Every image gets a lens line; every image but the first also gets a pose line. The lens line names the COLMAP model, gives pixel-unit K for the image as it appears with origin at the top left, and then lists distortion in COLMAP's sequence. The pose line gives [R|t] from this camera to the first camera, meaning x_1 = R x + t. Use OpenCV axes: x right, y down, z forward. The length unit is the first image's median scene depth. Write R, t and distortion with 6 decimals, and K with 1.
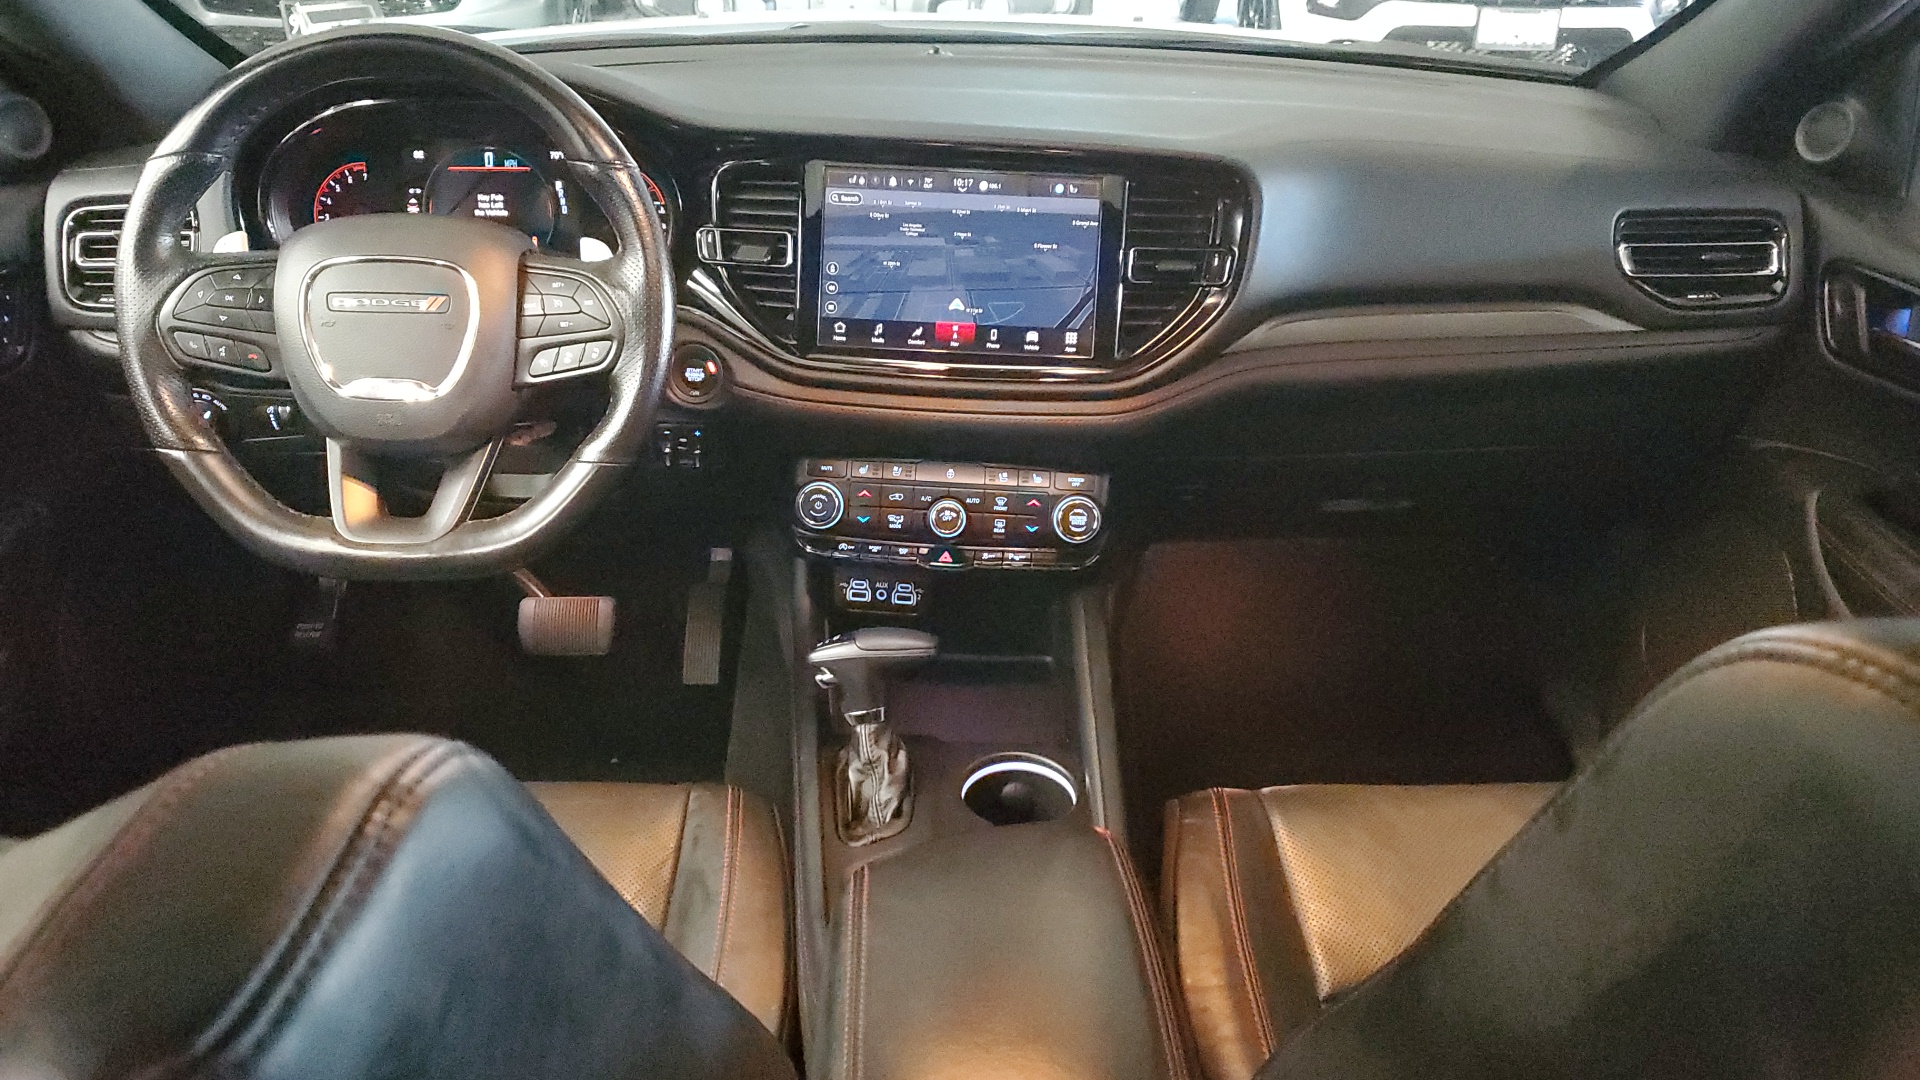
lens RADIAL K [[1540.6, 0, 939.2], [0, 1540.6, 549.5], [0, 0, 1]] dist [0.060495, -0.066346]
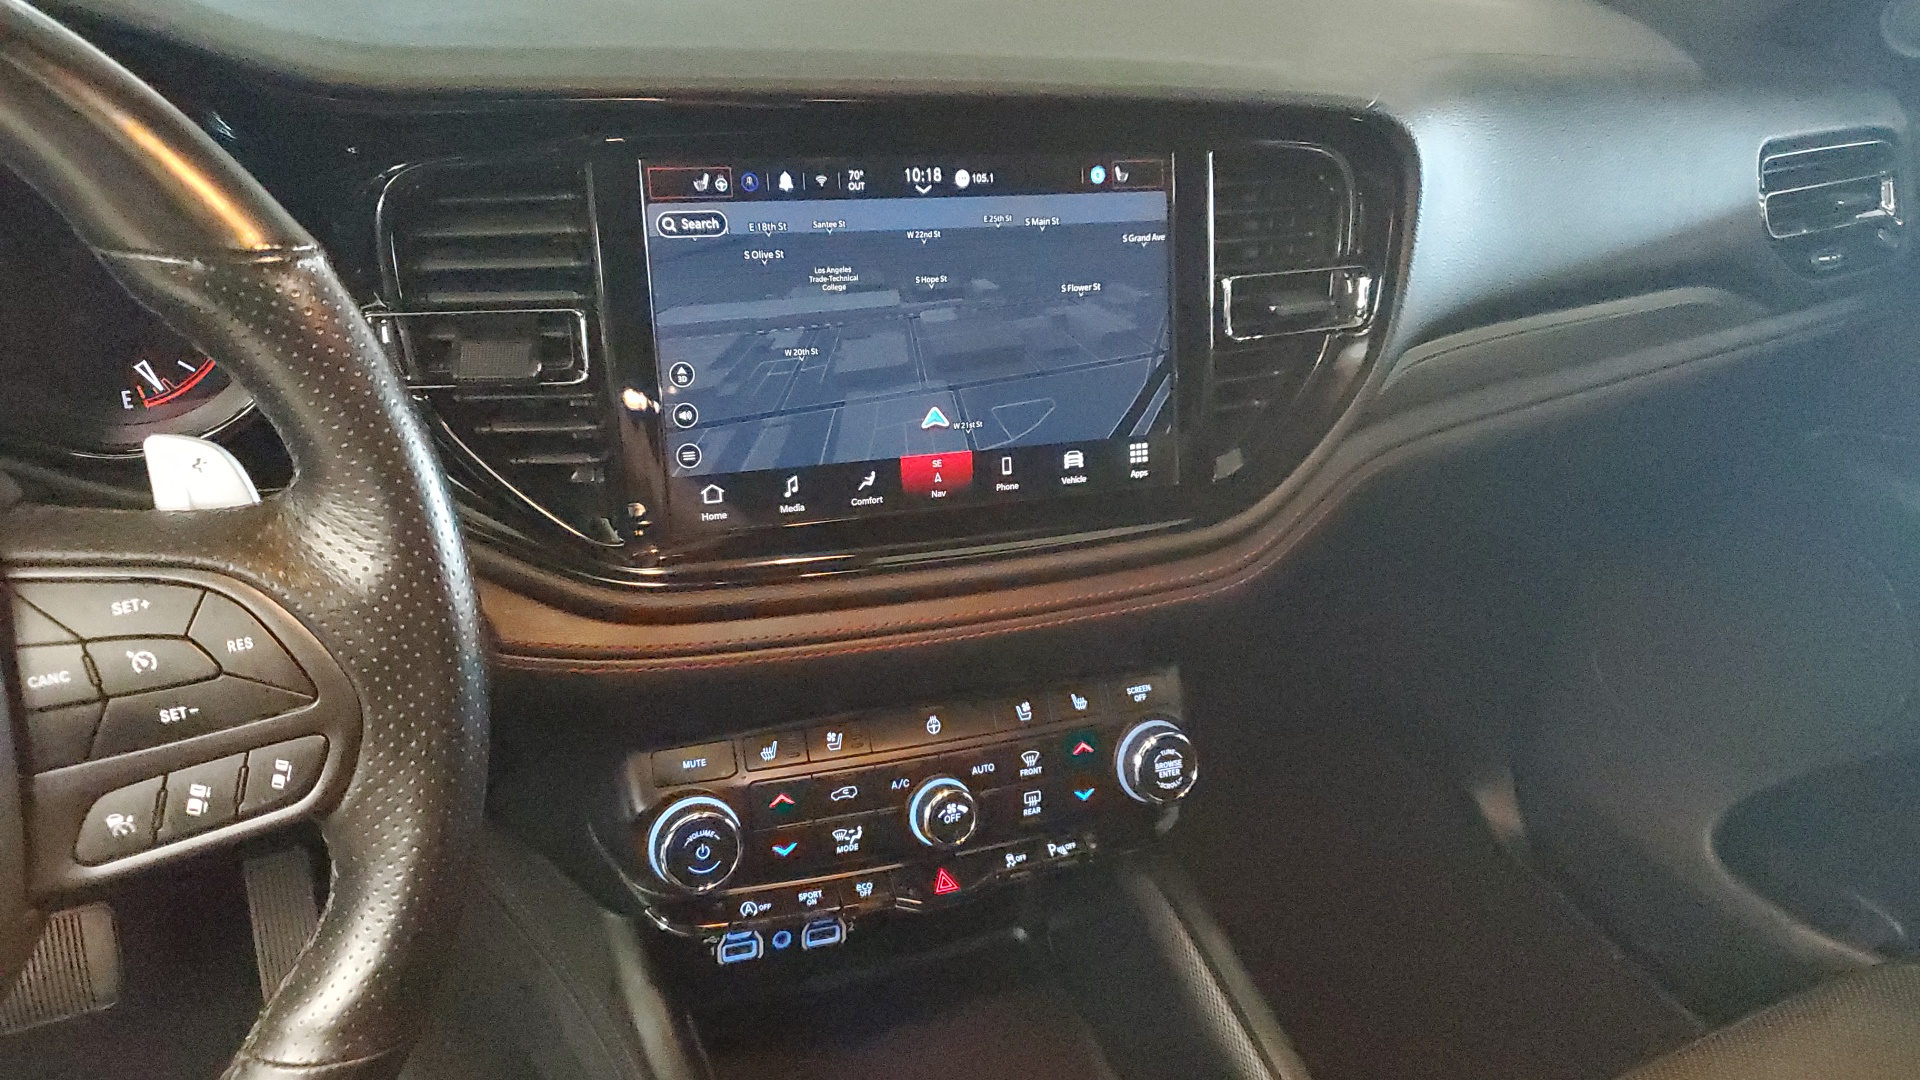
lens RADIAL K [[1540.6, 0, 976.0], [0, 1540.6, 547.8], [0, 0, 1]] dist [0.060495, -0.066346]
pose [[0.901778, -0.163429, 0.400110, -0.185939], [0.120849, 0.984172, 0.129622, -0.180751], [-0.414961, -0.068537, 0.907254, 0.532122]]
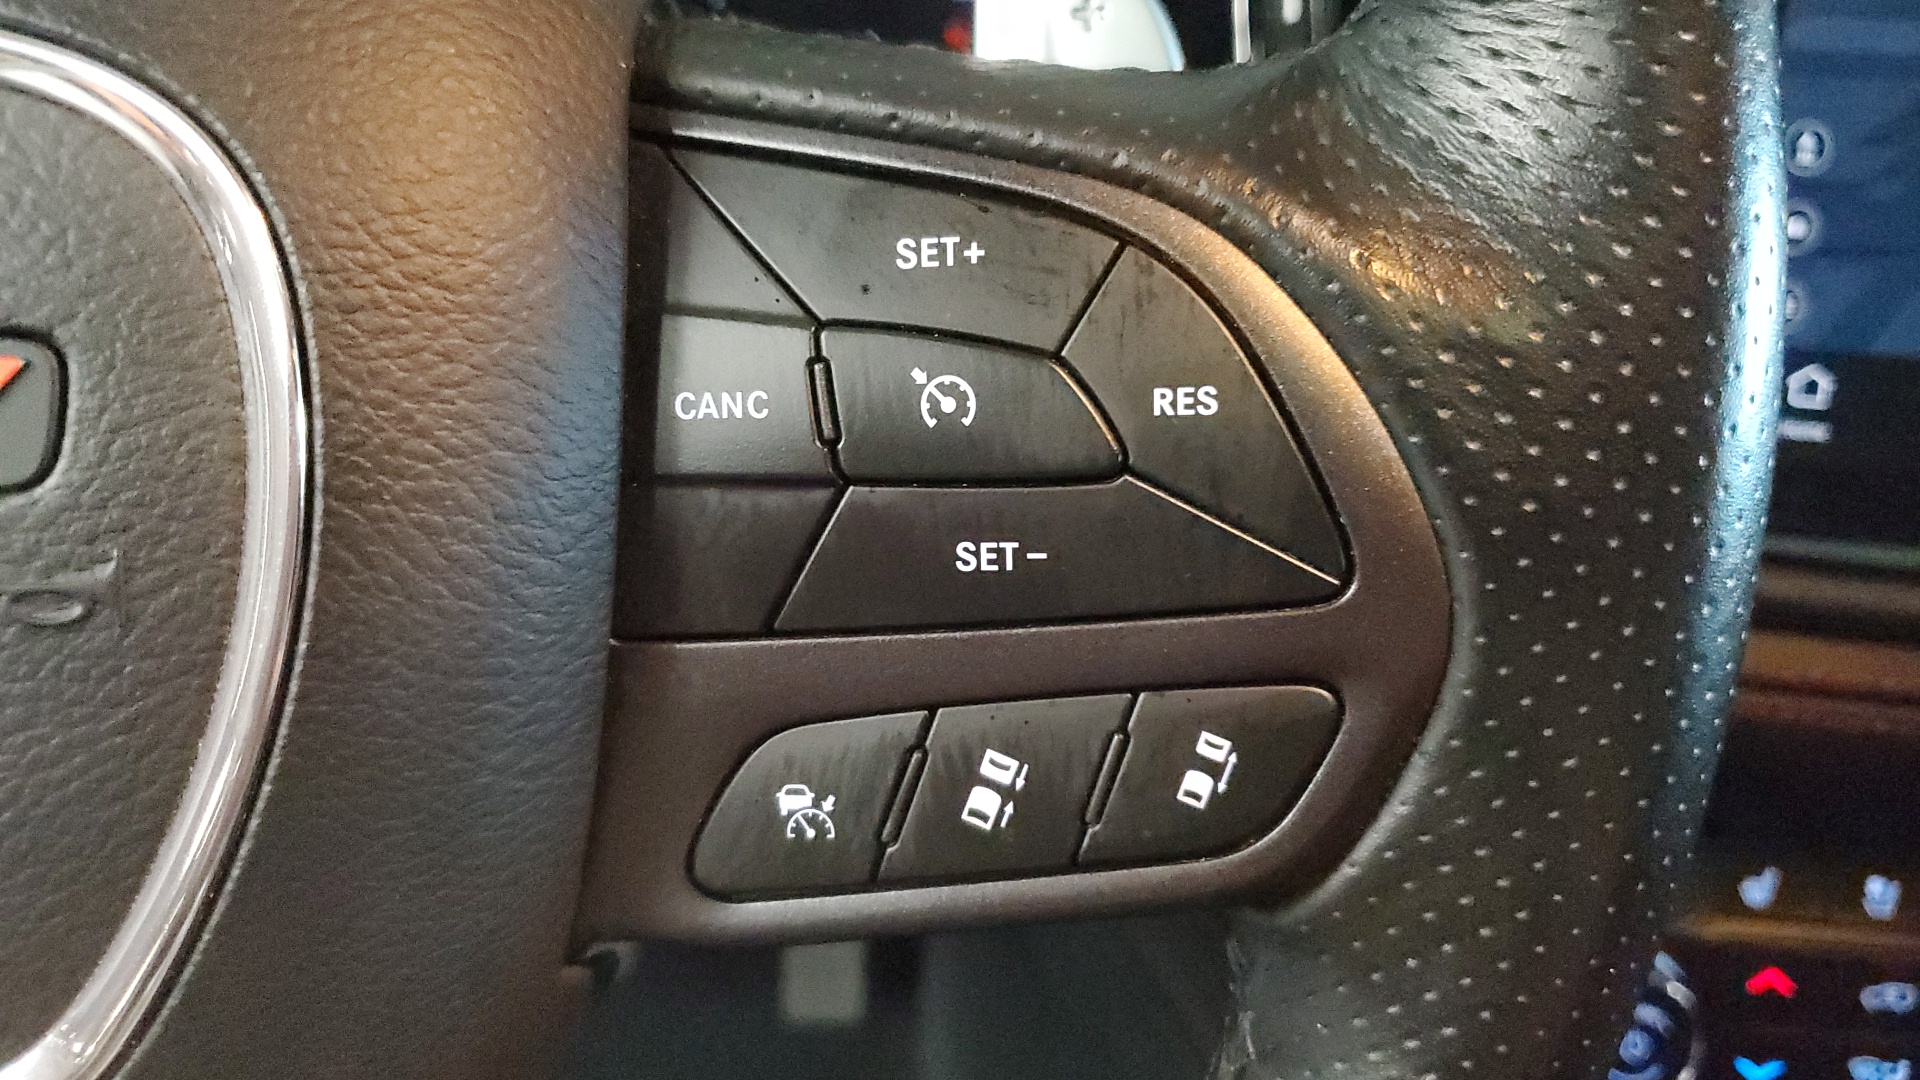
lens RADIAL K [[1540.6, 0, 992.1], [0, 1540.6, 541.9], [0, 0, 1]] dist [0.060495, -0.066346]
pose [[0.994181, 0.012335, 0.107017, -0.223433], [-0.020937, 0.996604, 0.079635, -0.137321], [-0.105672, -0.081412, 0.991063, 0.764344]]
